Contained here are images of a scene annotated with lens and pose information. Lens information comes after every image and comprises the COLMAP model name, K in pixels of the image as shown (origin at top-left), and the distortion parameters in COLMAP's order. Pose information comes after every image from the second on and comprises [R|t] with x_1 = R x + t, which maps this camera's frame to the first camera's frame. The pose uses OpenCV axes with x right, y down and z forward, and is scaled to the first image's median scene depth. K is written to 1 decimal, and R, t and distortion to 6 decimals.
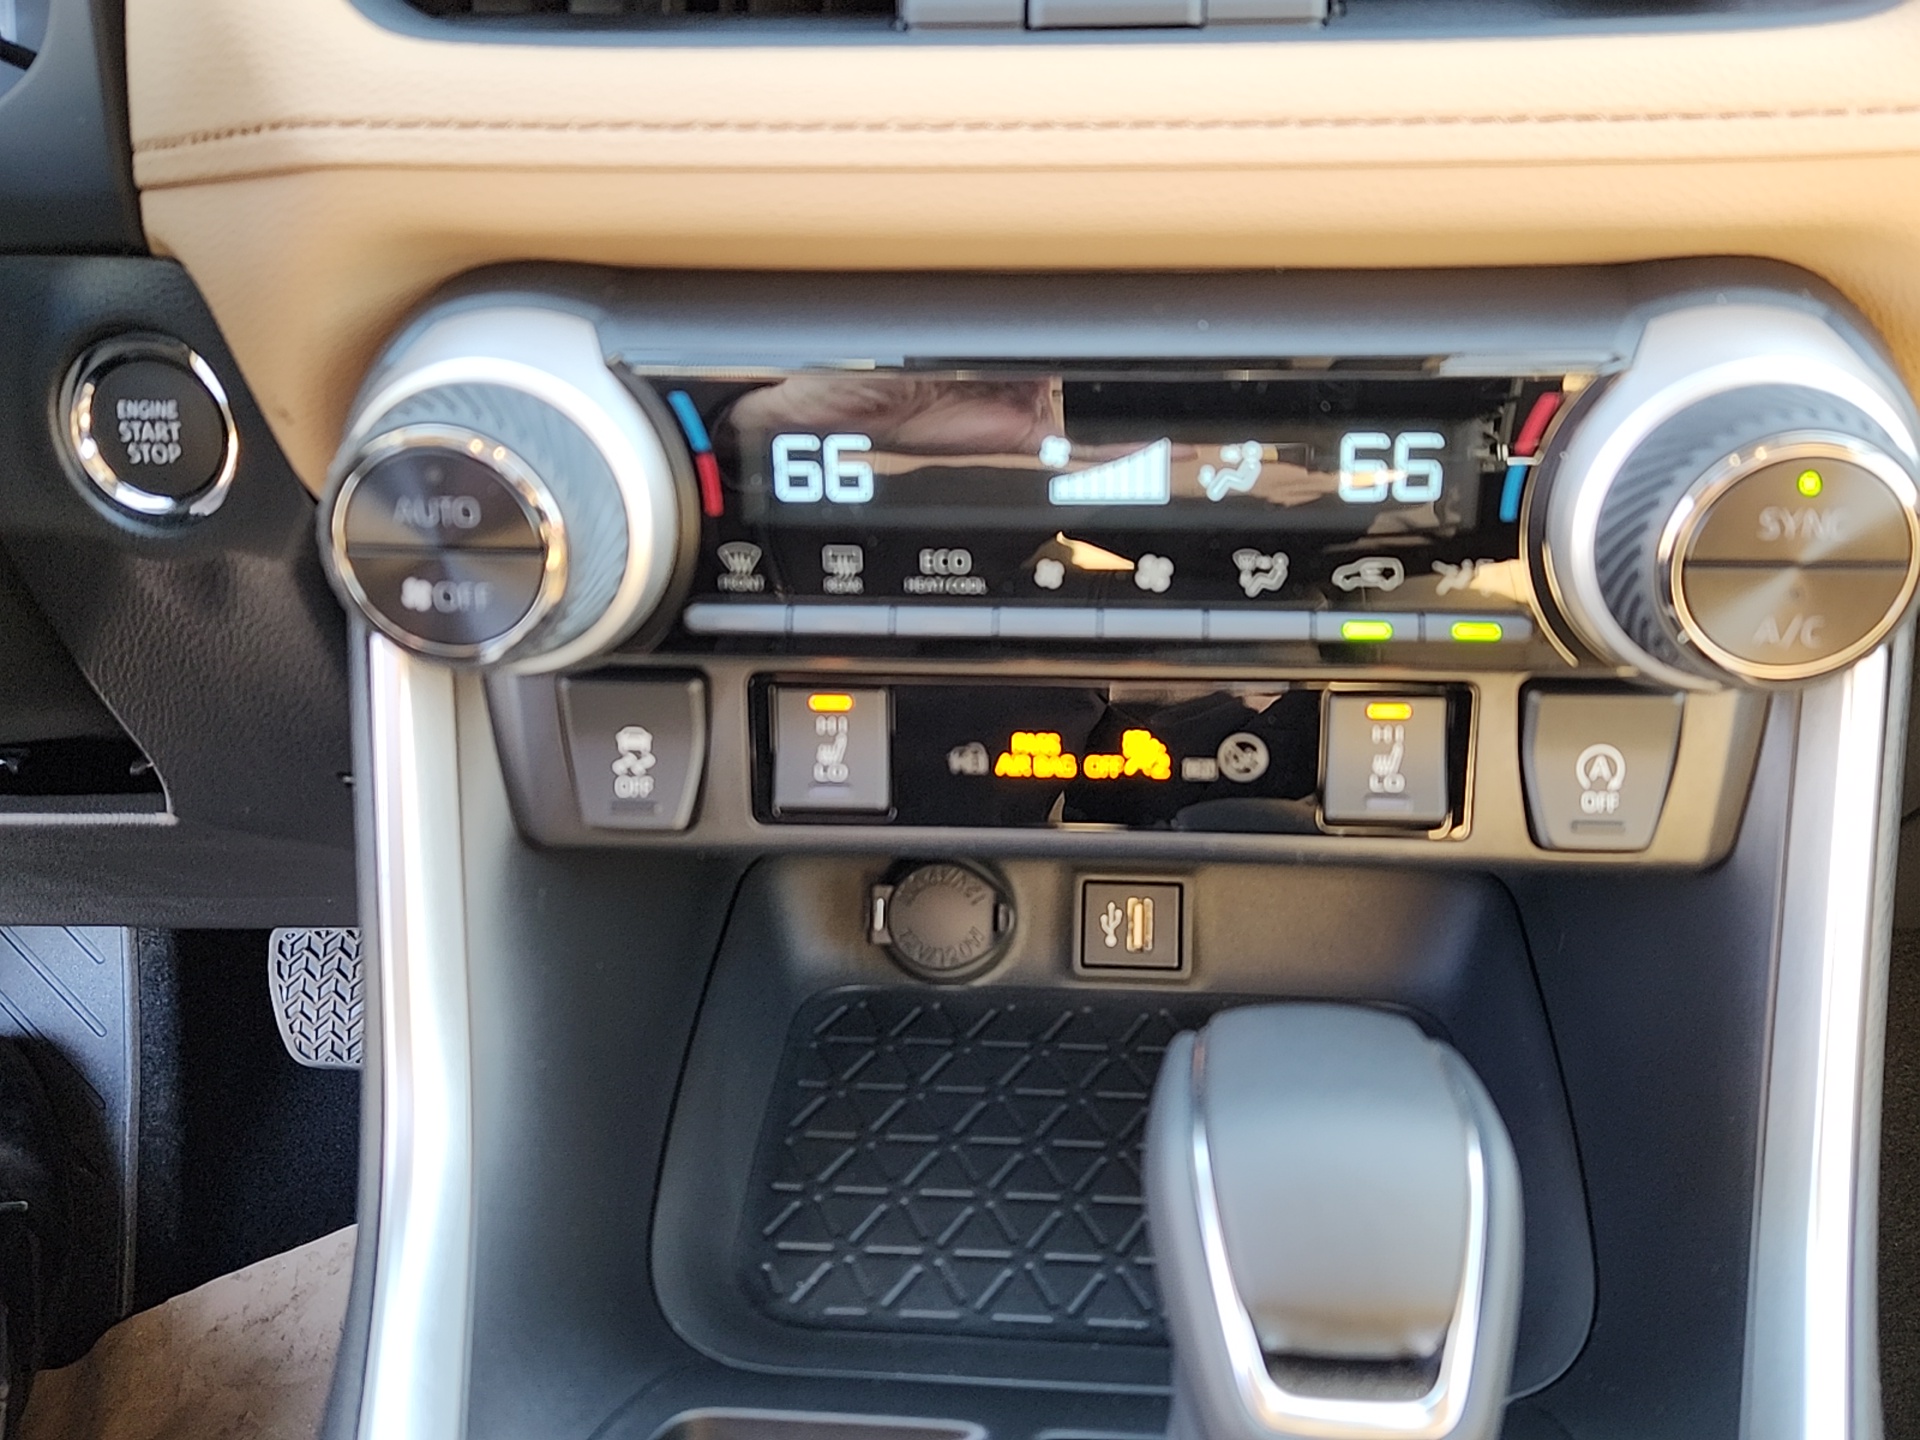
lens RADIAL K [[1649.5, 0, 1039.9], [0, 1649.5, 724.7], [0, 0, 1]] dist [0.077262, -0.068836]
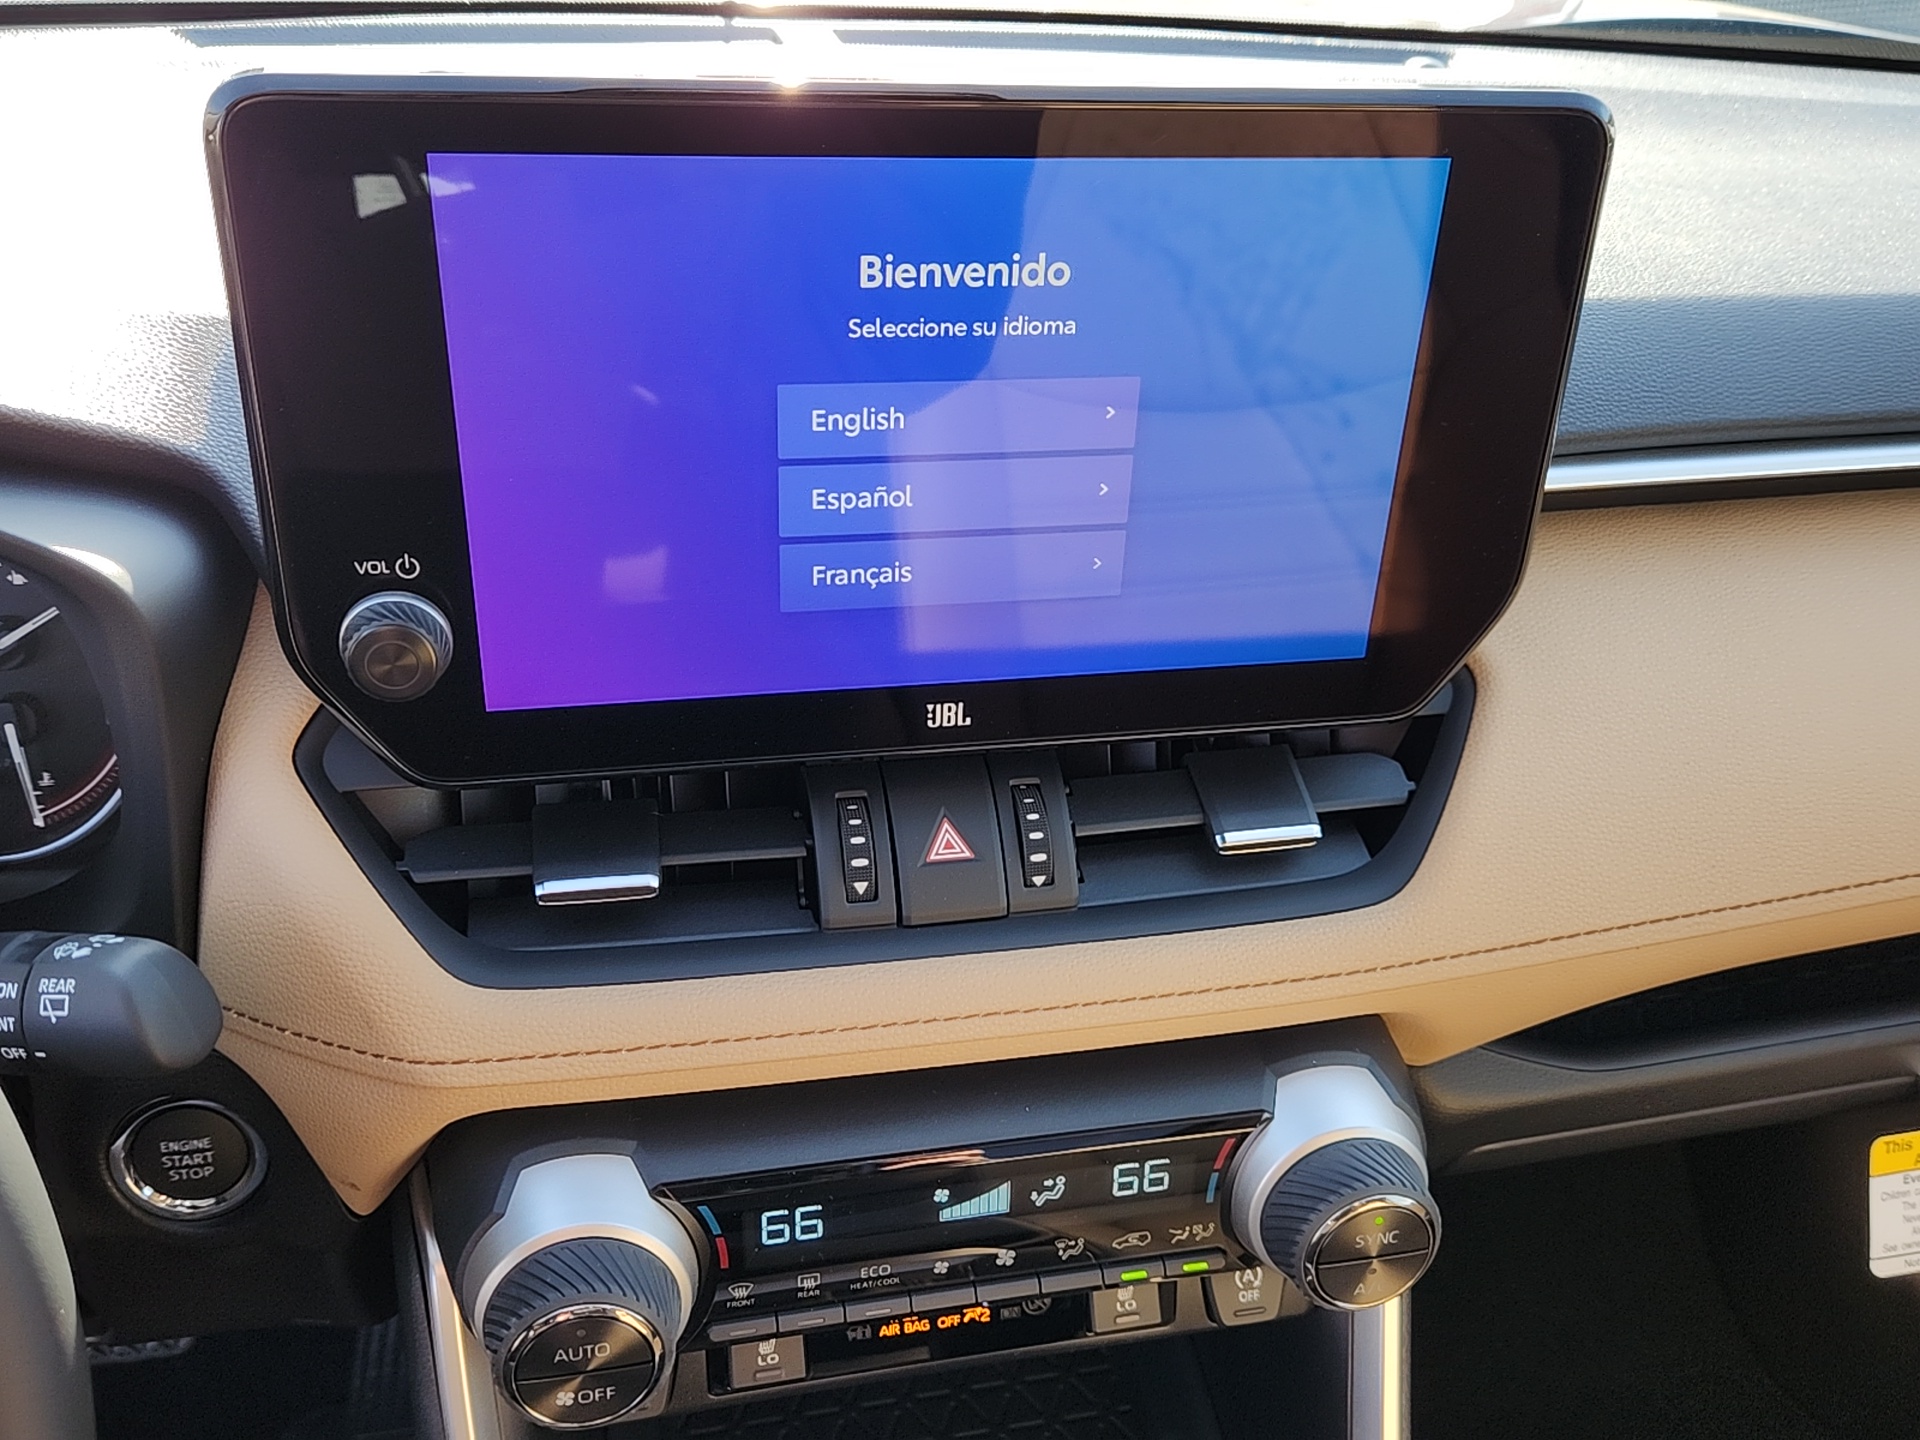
lens RADIAL K [[1636.4, 0, 963.1], [0, 1636.4, 723.7], [0, 0, 1]] dist [0.098683, -0.123161]
pose [[0.957308, -0.090692, 0.274474, -0.281555], [0.066940, 0.993251, 0.094717, -0.591211], [-0.281212, -0.072300, 0.956918, -0.372041]]
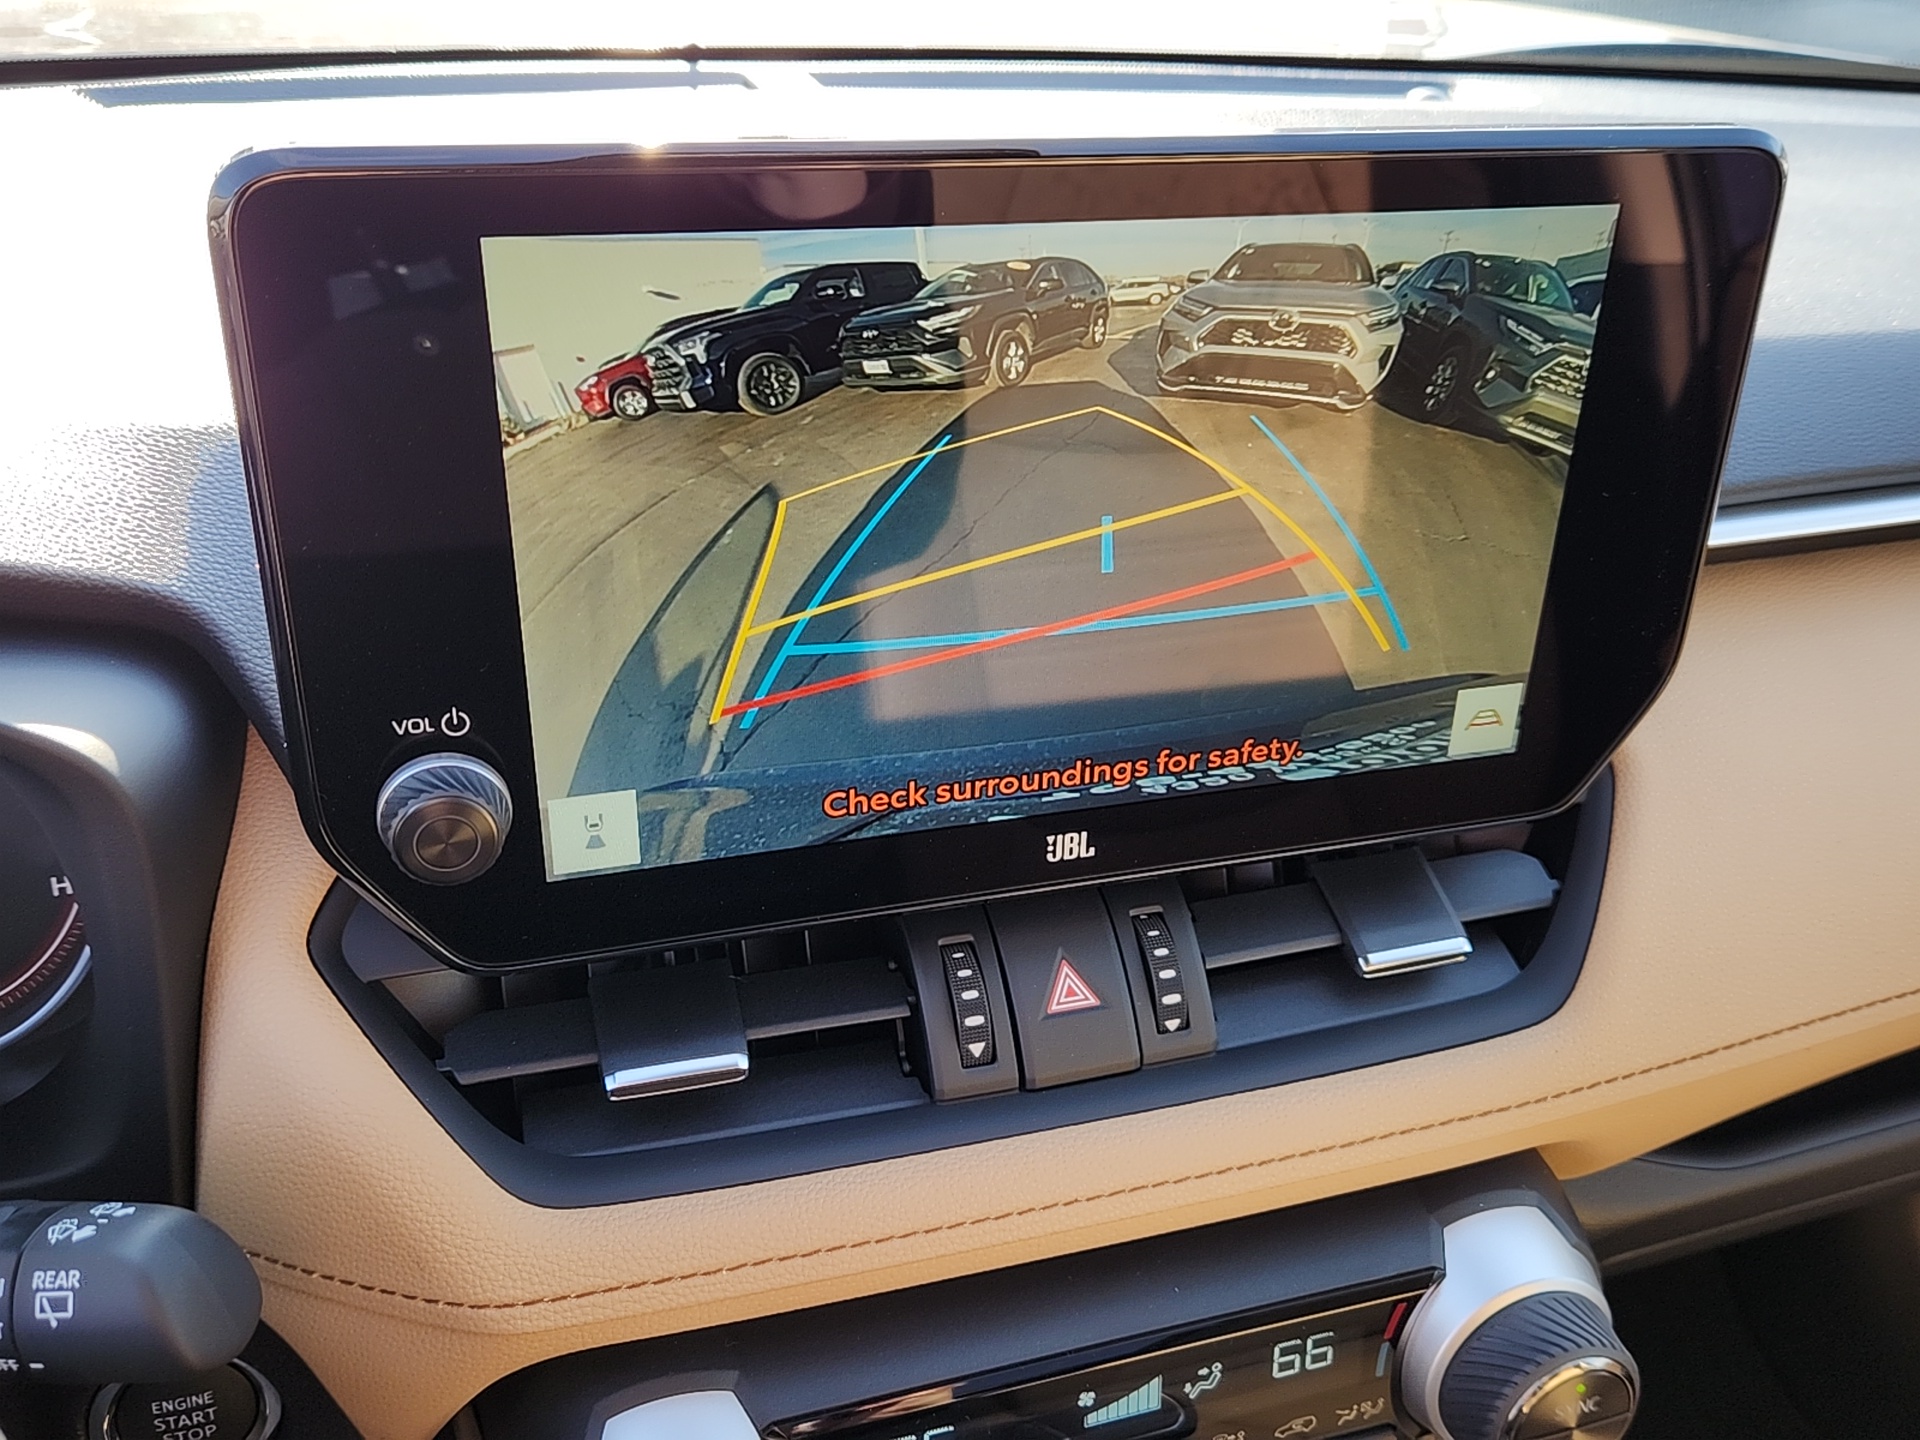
lens RADIAL K [[1646.2, 0, 986.5], [0, 1646.2, 721.3], [0, 0, 1]] dist [0.073841, -0.079649]
pose [[0.927509, -0.133871, 0.349008, -0.367811], [0.112357, 0.990338, 0.081274, -0.654895], [-0.356516, -0.036169, 0.933589, -0.182961]]
